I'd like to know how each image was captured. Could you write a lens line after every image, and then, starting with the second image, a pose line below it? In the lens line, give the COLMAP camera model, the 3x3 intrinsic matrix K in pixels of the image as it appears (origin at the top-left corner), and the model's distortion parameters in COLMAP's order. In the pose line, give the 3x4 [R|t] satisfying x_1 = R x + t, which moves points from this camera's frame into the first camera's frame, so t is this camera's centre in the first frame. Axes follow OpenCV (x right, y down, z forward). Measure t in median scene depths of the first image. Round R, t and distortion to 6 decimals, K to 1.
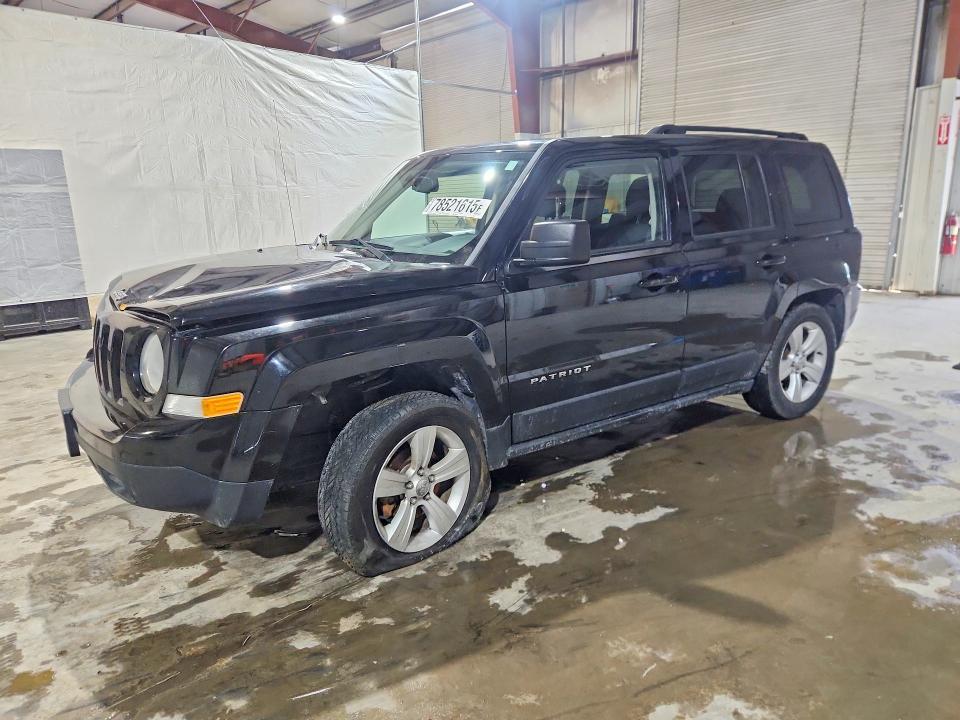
lens RADIAL K [[644.7, 0, 484.8], [0, 644.7, 352.9], [0, 0, 1]] dist [0.058355, -0.044305]
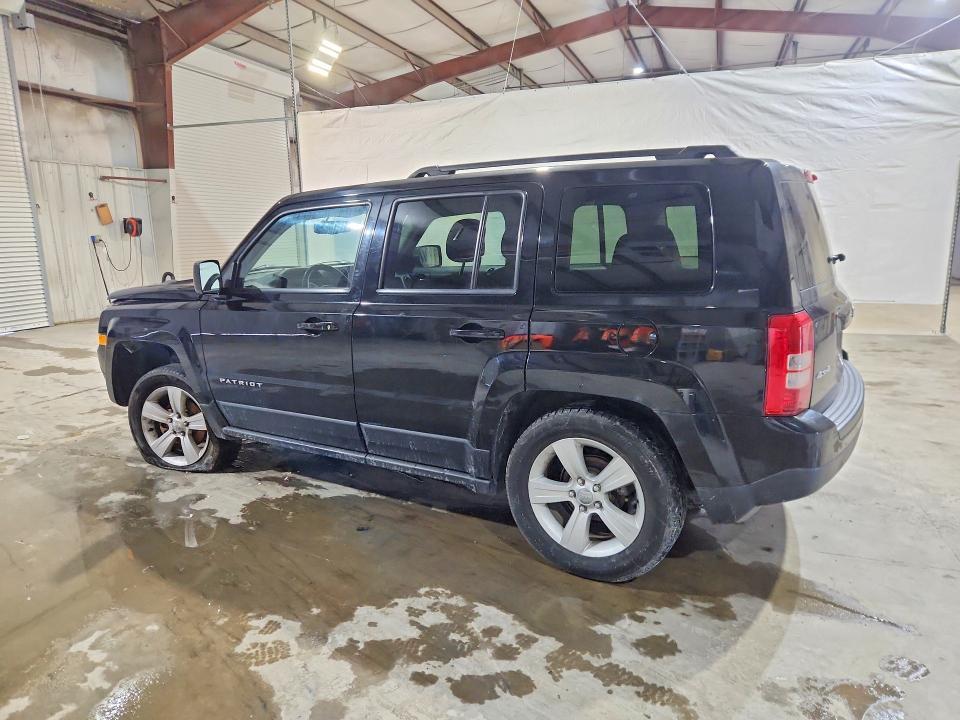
lens RADIAL K [[644.7, 0, 484.8], [0, 644.7, 352.9], [0, 0, 1]] dist [0.058355, -0.044305]
pose [[0.419046, 0.187016, -0.888496, 1.136624], [-0.200818, 0.973413, 0.110177, -0.204578], [0.885479, 0.132257, 0.445461, 0.674499]]
